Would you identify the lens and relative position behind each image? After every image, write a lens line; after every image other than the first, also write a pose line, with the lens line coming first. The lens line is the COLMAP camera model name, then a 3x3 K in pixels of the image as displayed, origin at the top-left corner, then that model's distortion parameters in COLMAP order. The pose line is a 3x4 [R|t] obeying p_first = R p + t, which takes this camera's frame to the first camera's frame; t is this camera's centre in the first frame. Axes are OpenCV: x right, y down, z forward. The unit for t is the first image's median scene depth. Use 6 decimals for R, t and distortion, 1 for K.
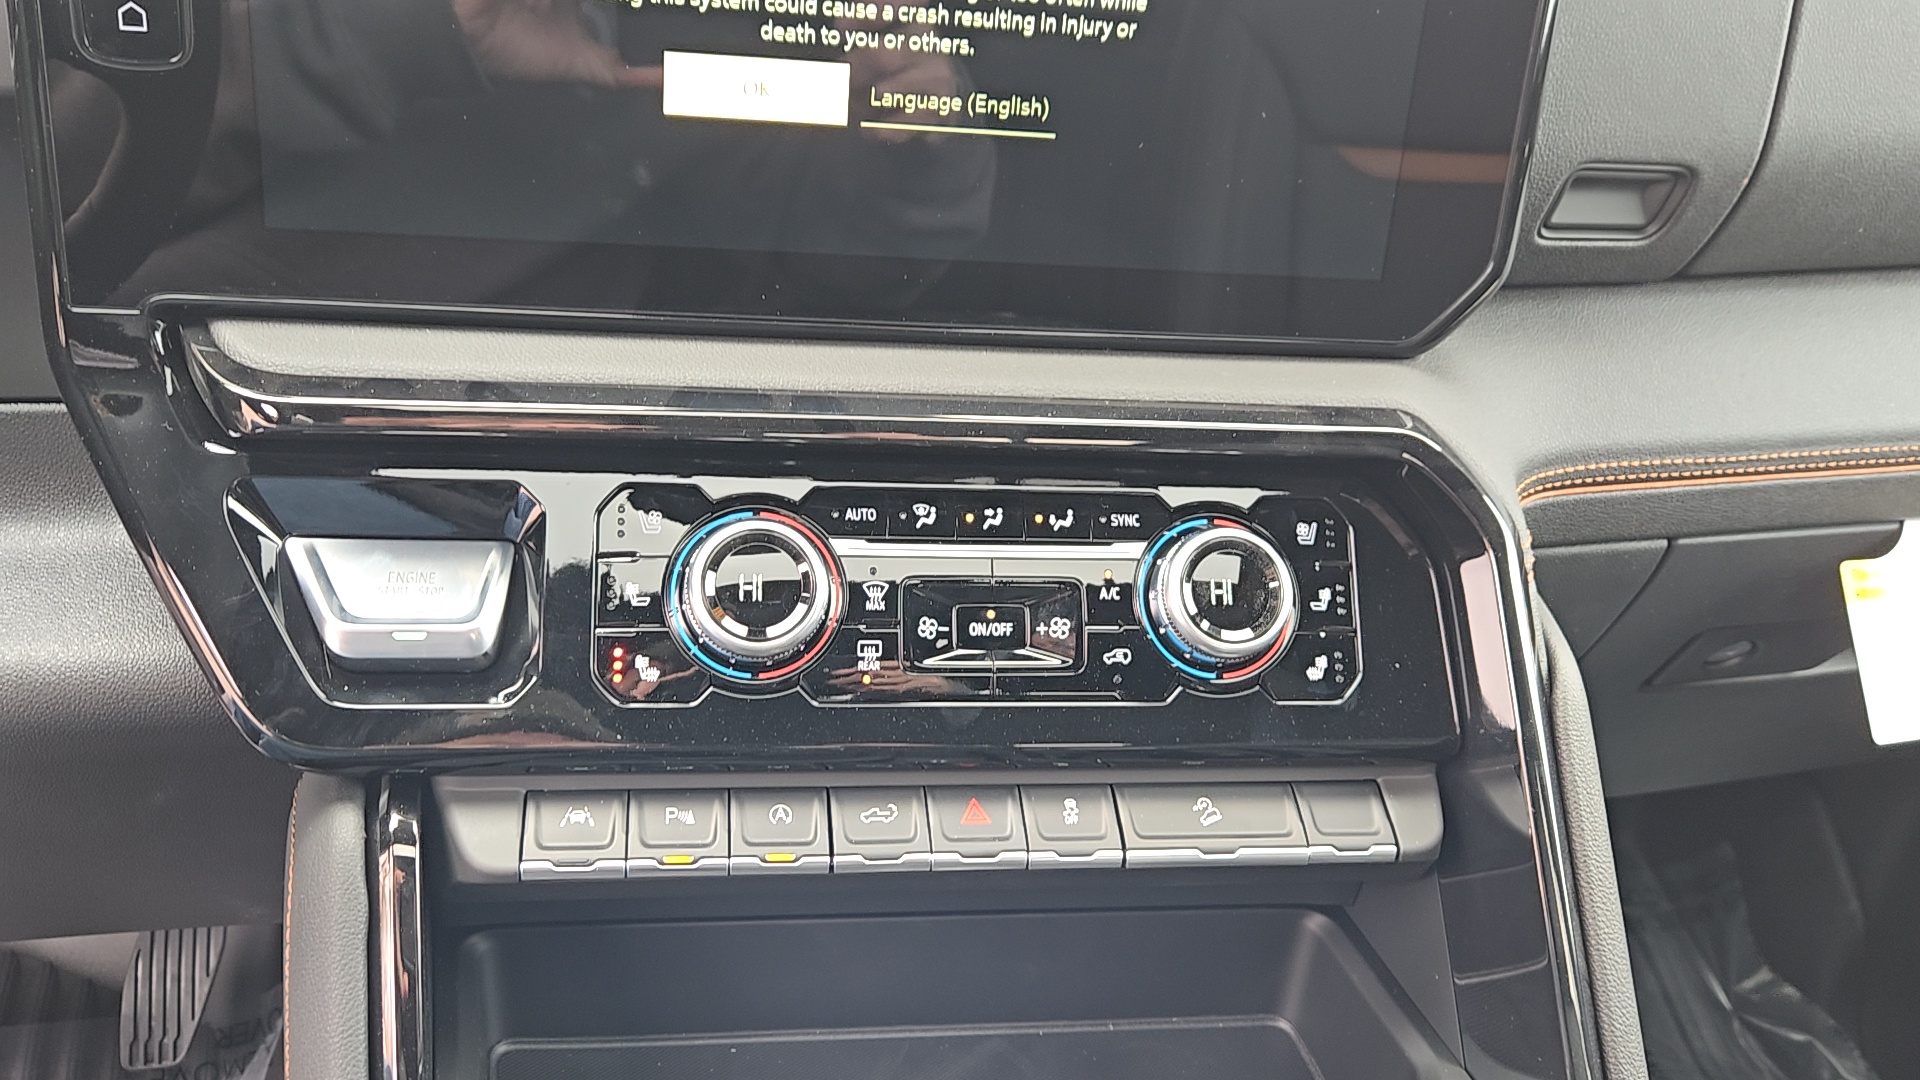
lens RADIAL K [[1587.6, 0, 958.1], [0, 1587.6, 527.4], [0, 0, 1]] dist [0.018764, -0.006731]
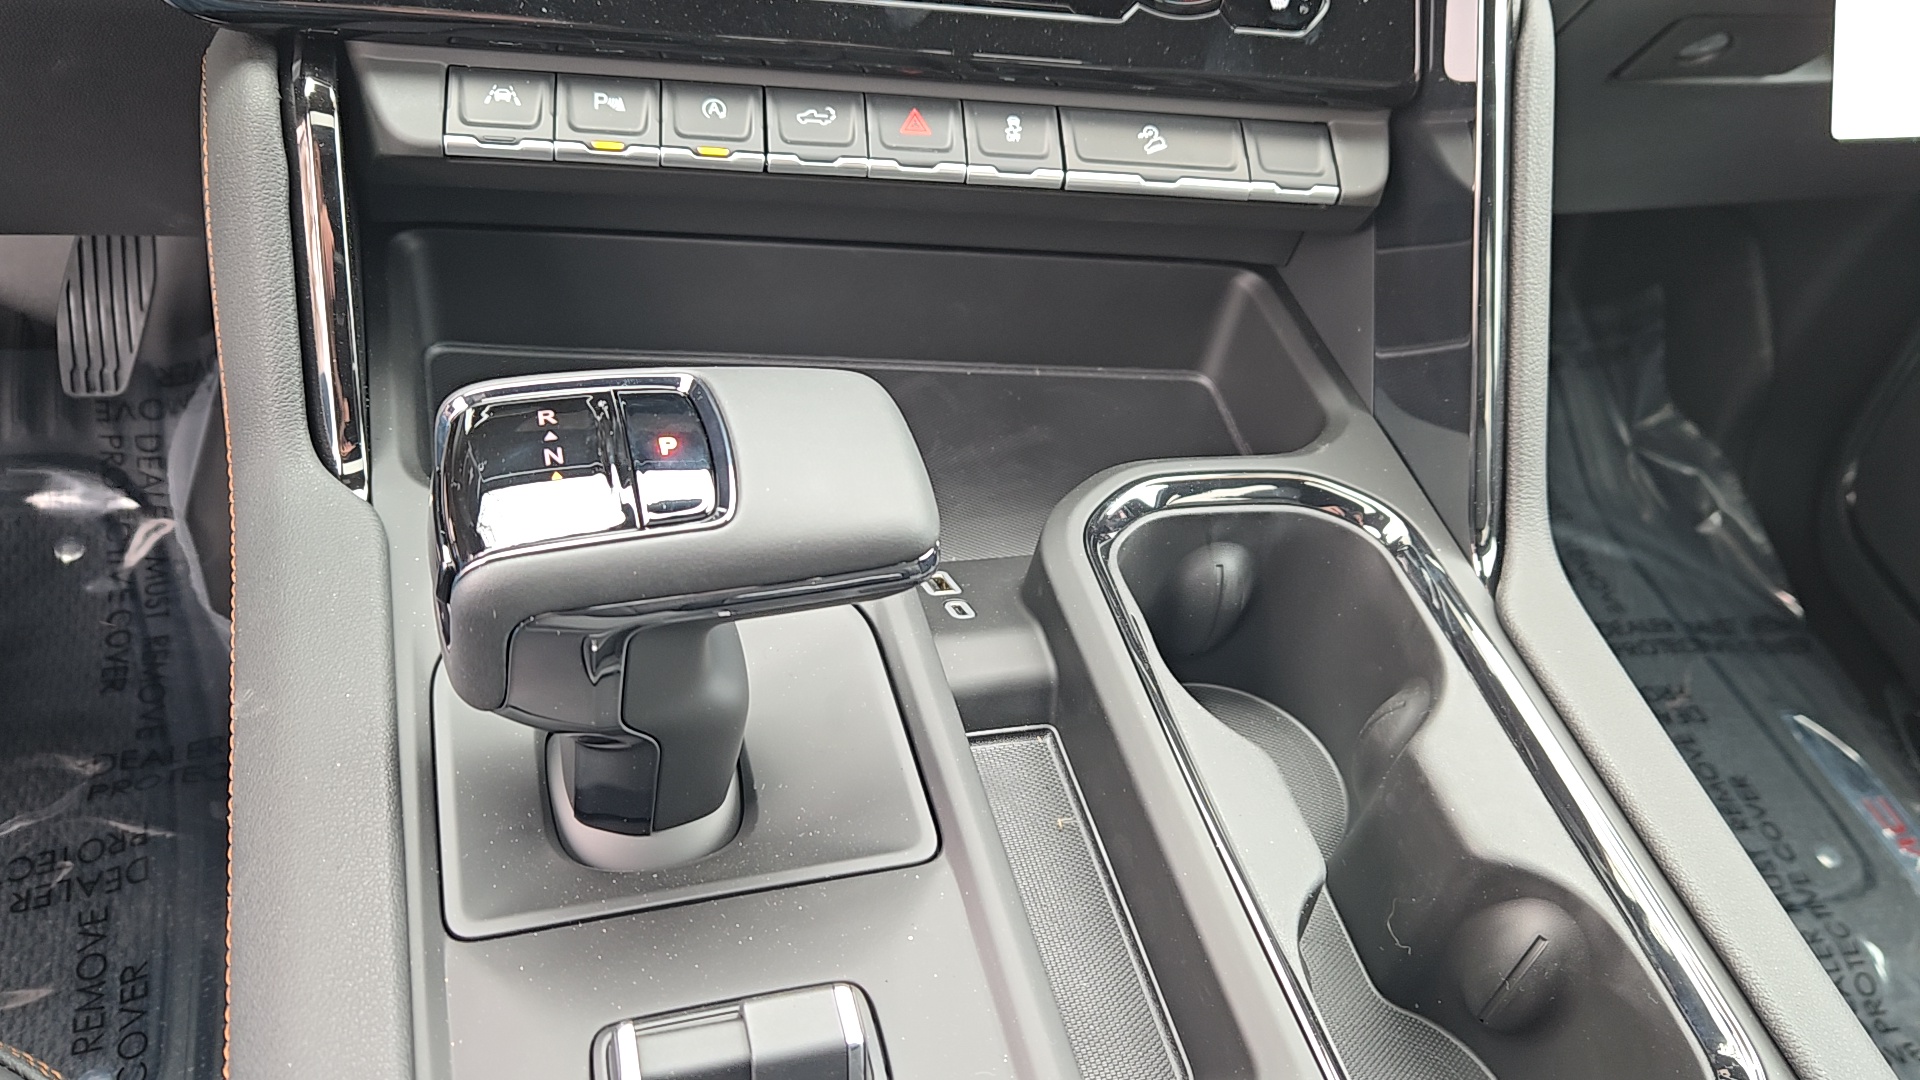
lens RADIAL K [[1588.0, 0, 955.0], [0, 1588.0, 538.0], [0, 0, 1]] dist [0.010605, 0.000851]
pose [[0.997827, 0.053530, 0.038408, 0.011025], [-0.062796, 0.949103, 0.308641, 0.117362], [-0.019932, -0.310382, 0.950403, -0.003679]]
